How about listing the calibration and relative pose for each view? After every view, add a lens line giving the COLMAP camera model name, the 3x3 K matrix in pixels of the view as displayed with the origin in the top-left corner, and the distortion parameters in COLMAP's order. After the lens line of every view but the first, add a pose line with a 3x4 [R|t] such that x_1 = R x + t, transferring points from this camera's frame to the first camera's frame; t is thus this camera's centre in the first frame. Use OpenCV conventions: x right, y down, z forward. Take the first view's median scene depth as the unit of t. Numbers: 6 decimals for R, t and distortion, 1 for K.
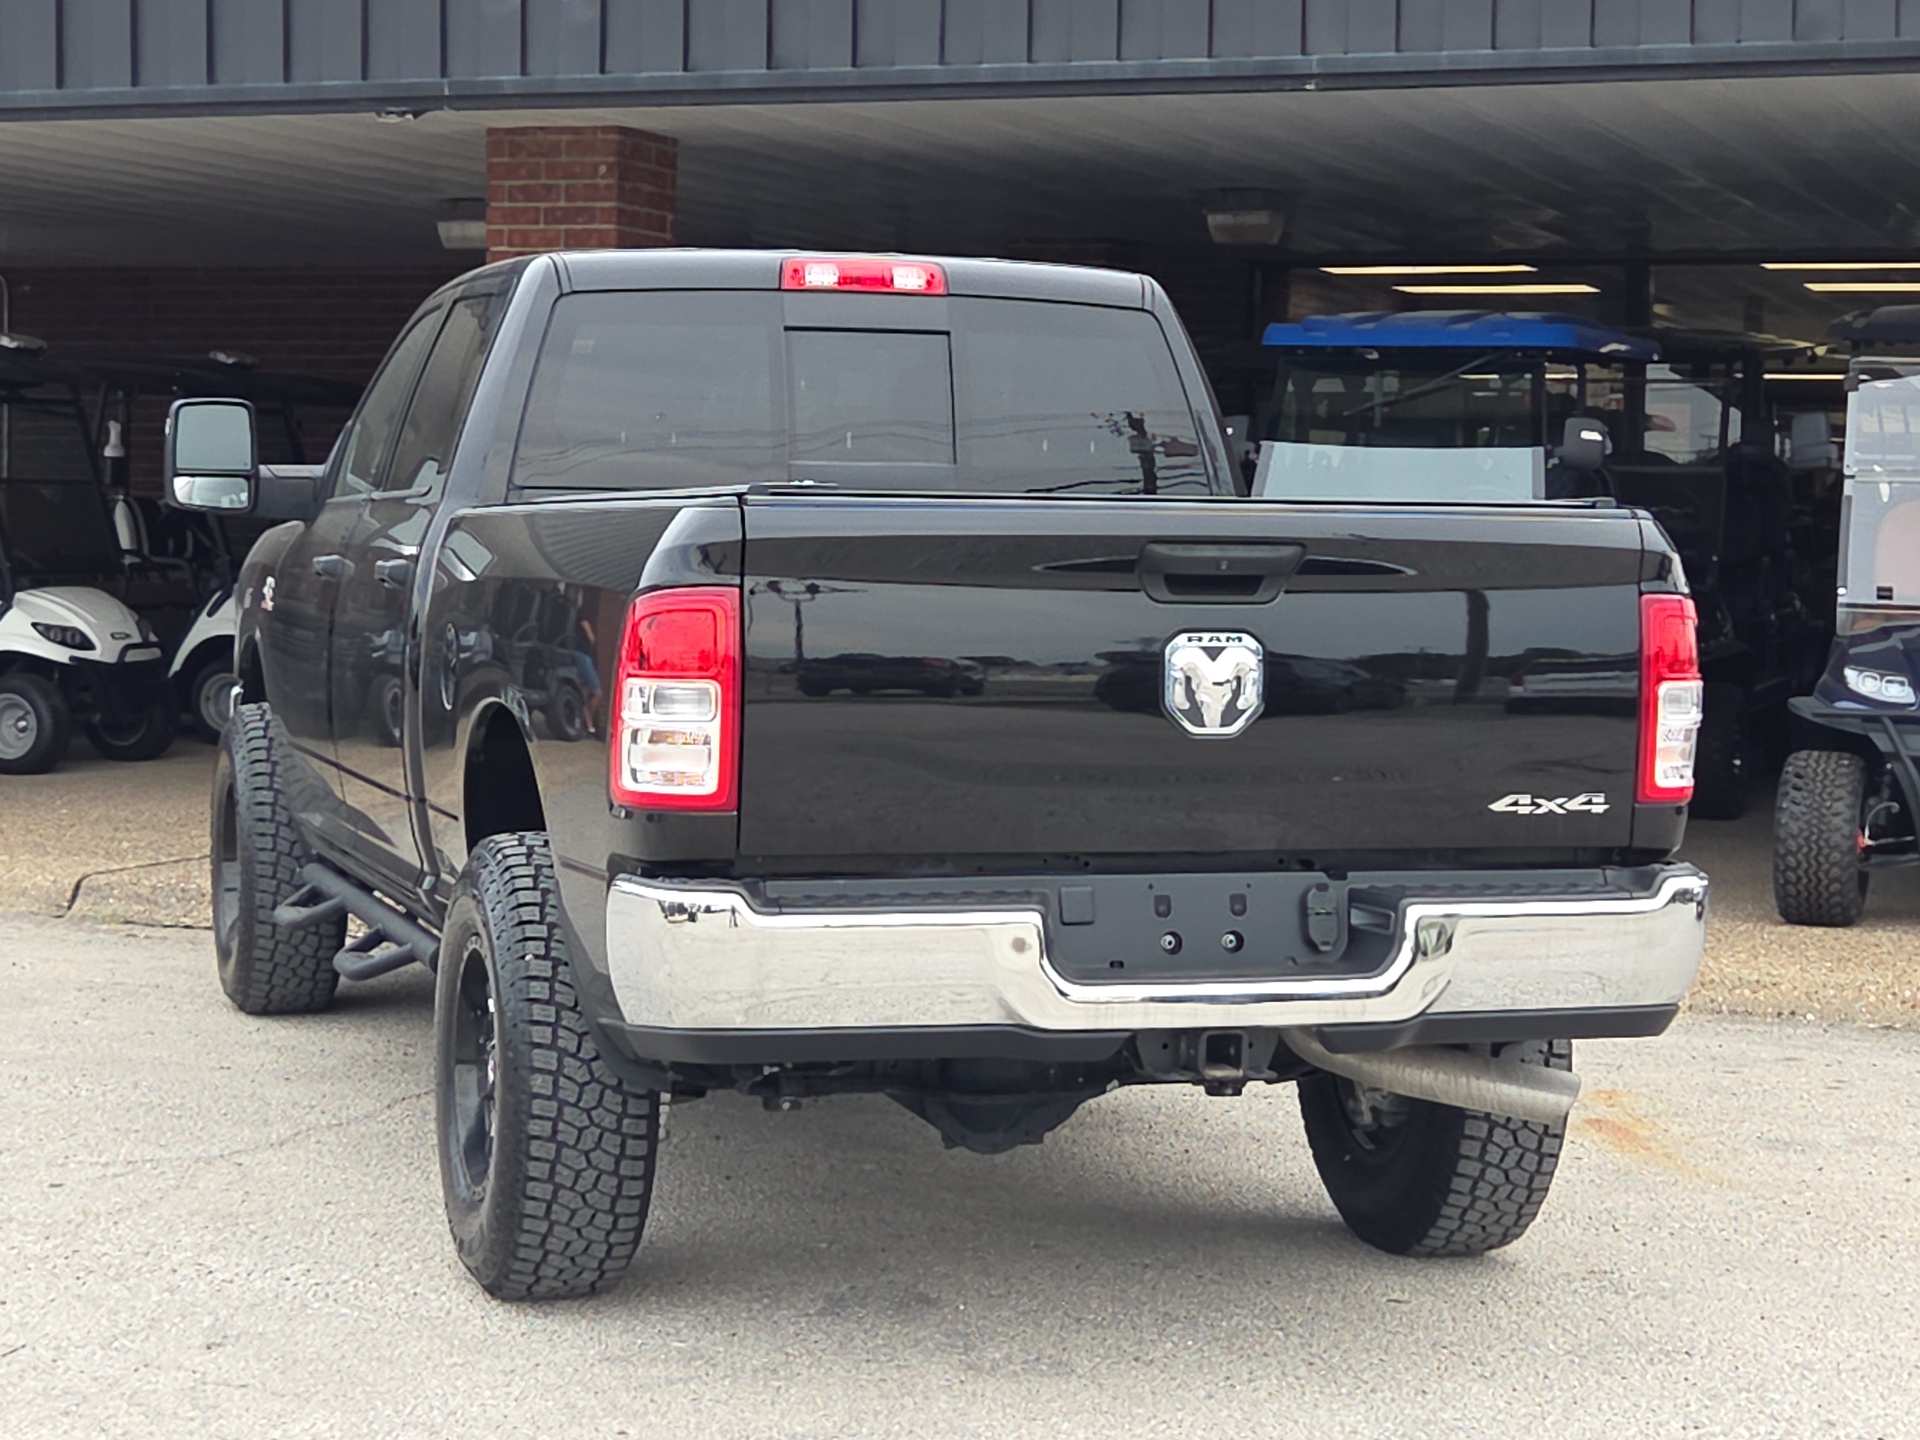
lens RADIAL K [[3997.2, 0, 960.0], [0, 3997.2, 720.0], [0, 0, 1]] dist [0.065444, 0.338530]
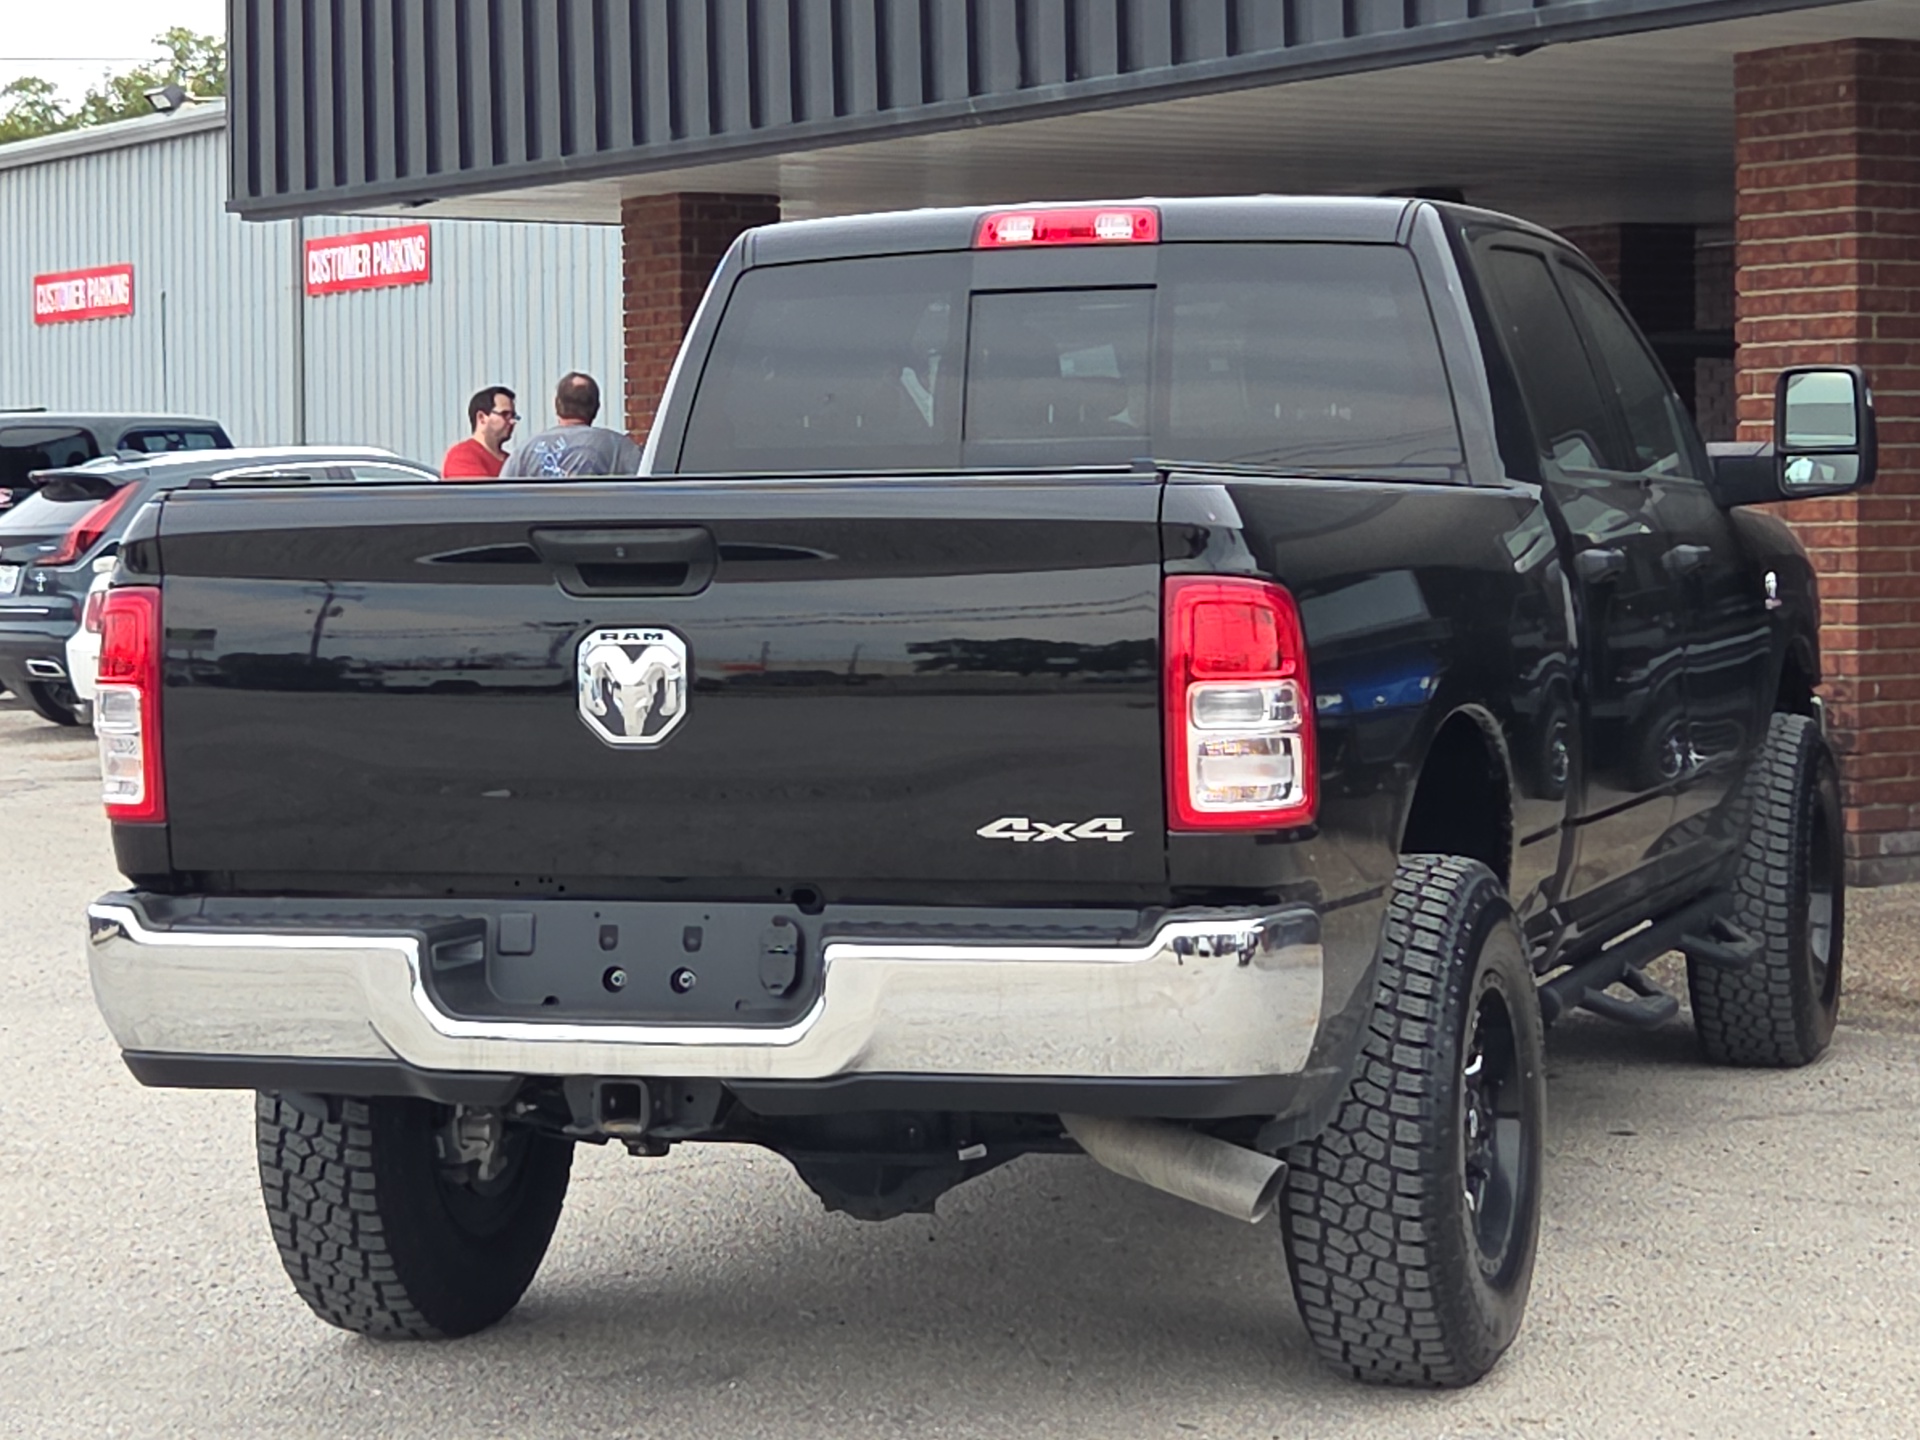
lens RADIAL K [[4510.0, 0, 890.7], [0, 4510.0, 725.2], [0, 0, 1]] dist [0.076935, -0.694213]
pose [[0.802946, 0.000746, -0.596051, 0.673627], [-0.002960, 0.999992, -0.002736, 0.001891], [0.596044, 0.003961, 0.802942, 0.224433]]
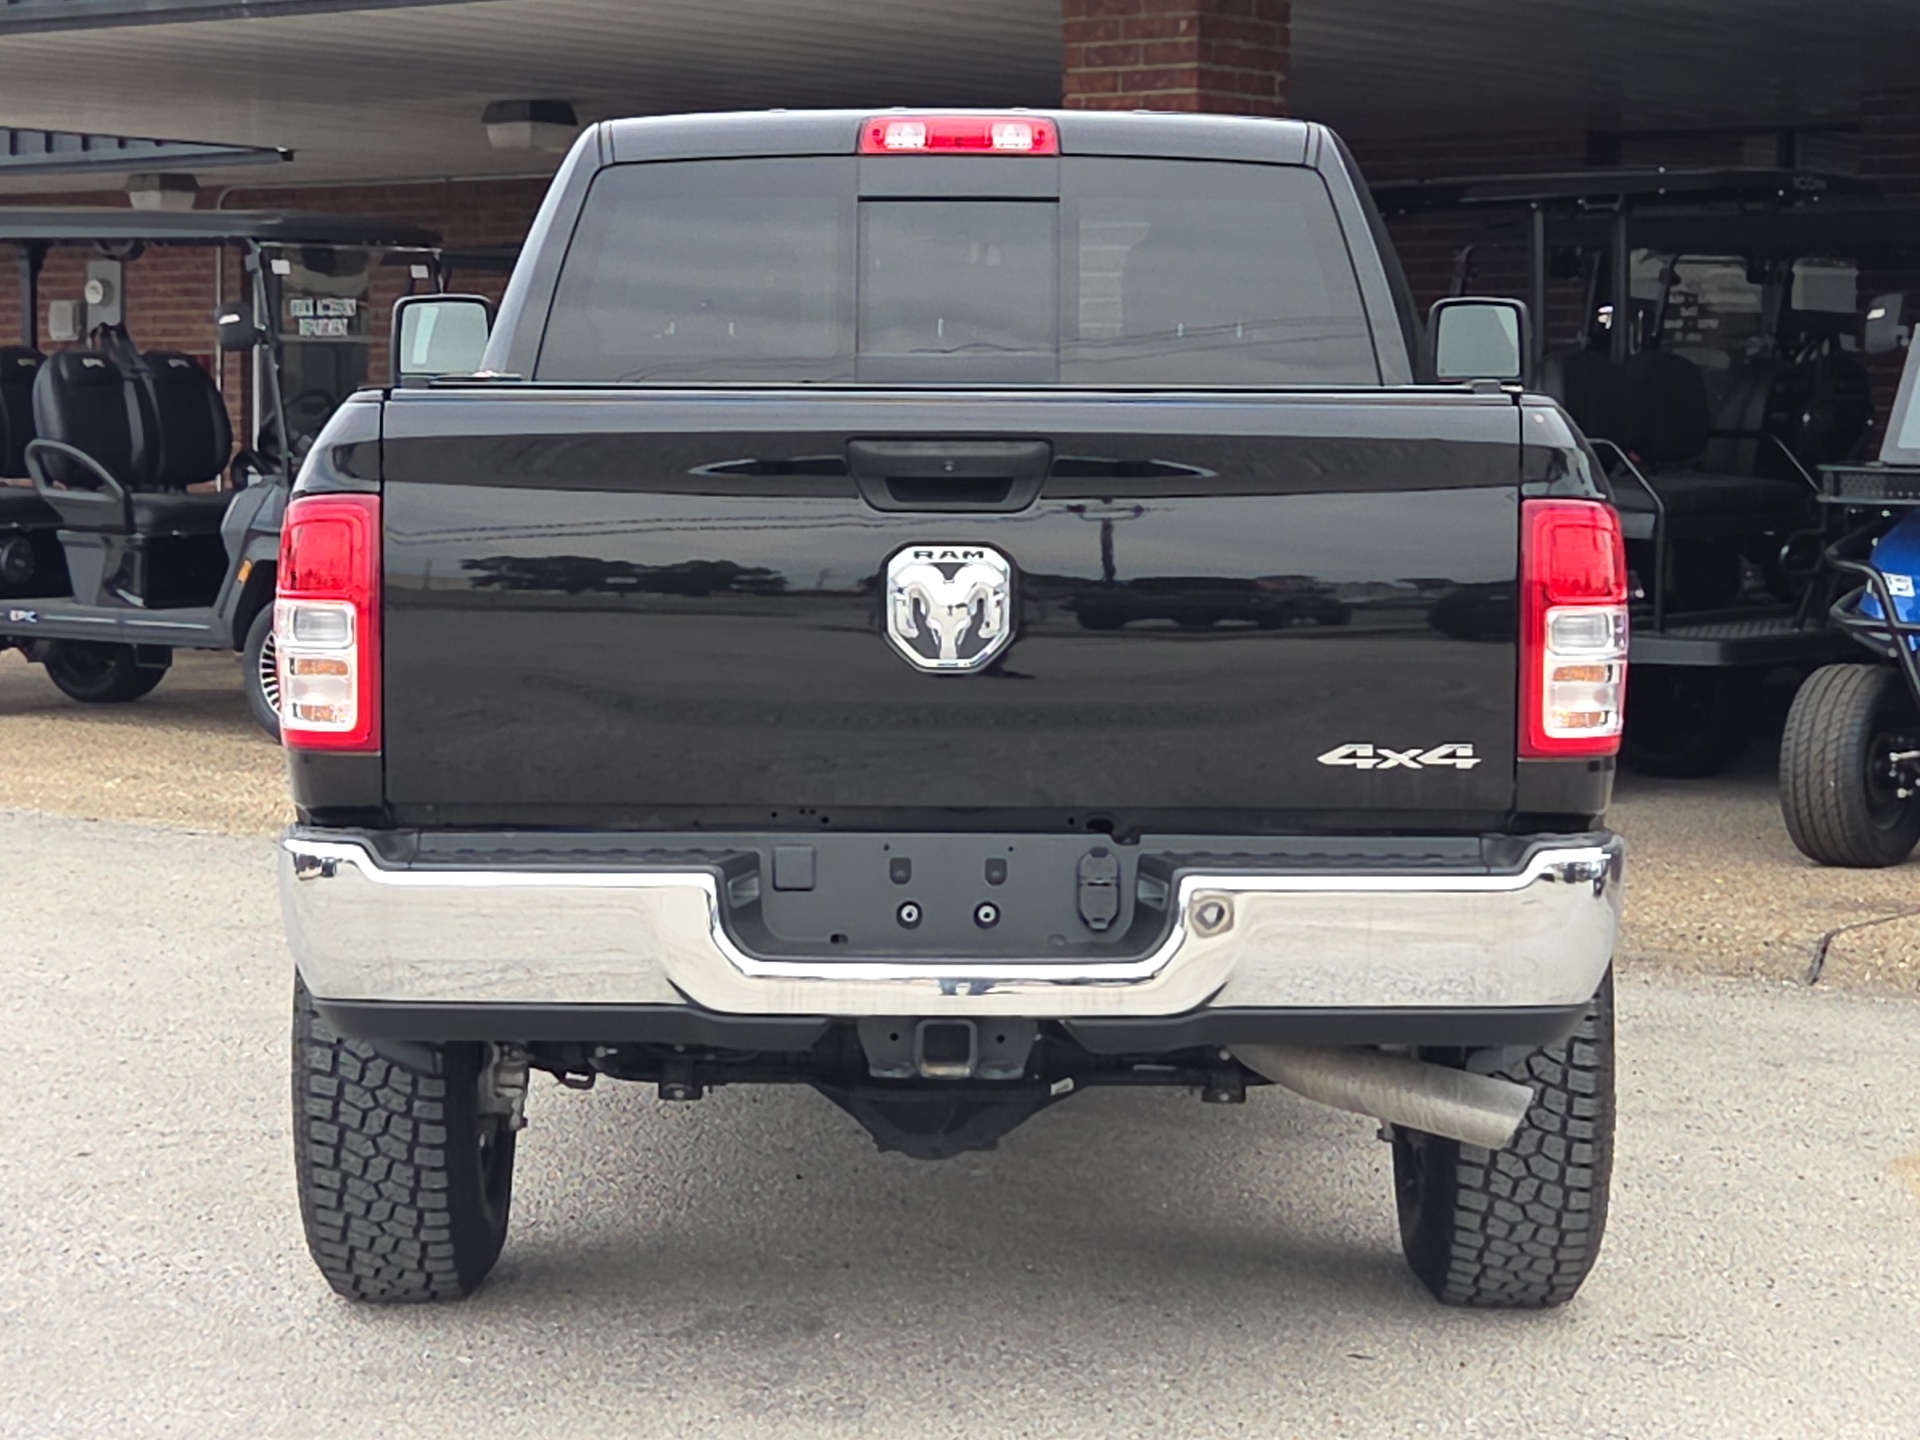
lens RADIAL K [[4510.0, 0, 890.7], [0, 4510.0, 725.2], [0, 0, 1]] dist [0.076935, -0.694213]
pose [[0.949855, 0.010795, -0.312505, 0.333552], [-0.006551, 0.999872, 0.014629, 0.001803], [0.312622, -0.011849, 0.949804, 0.092651]]
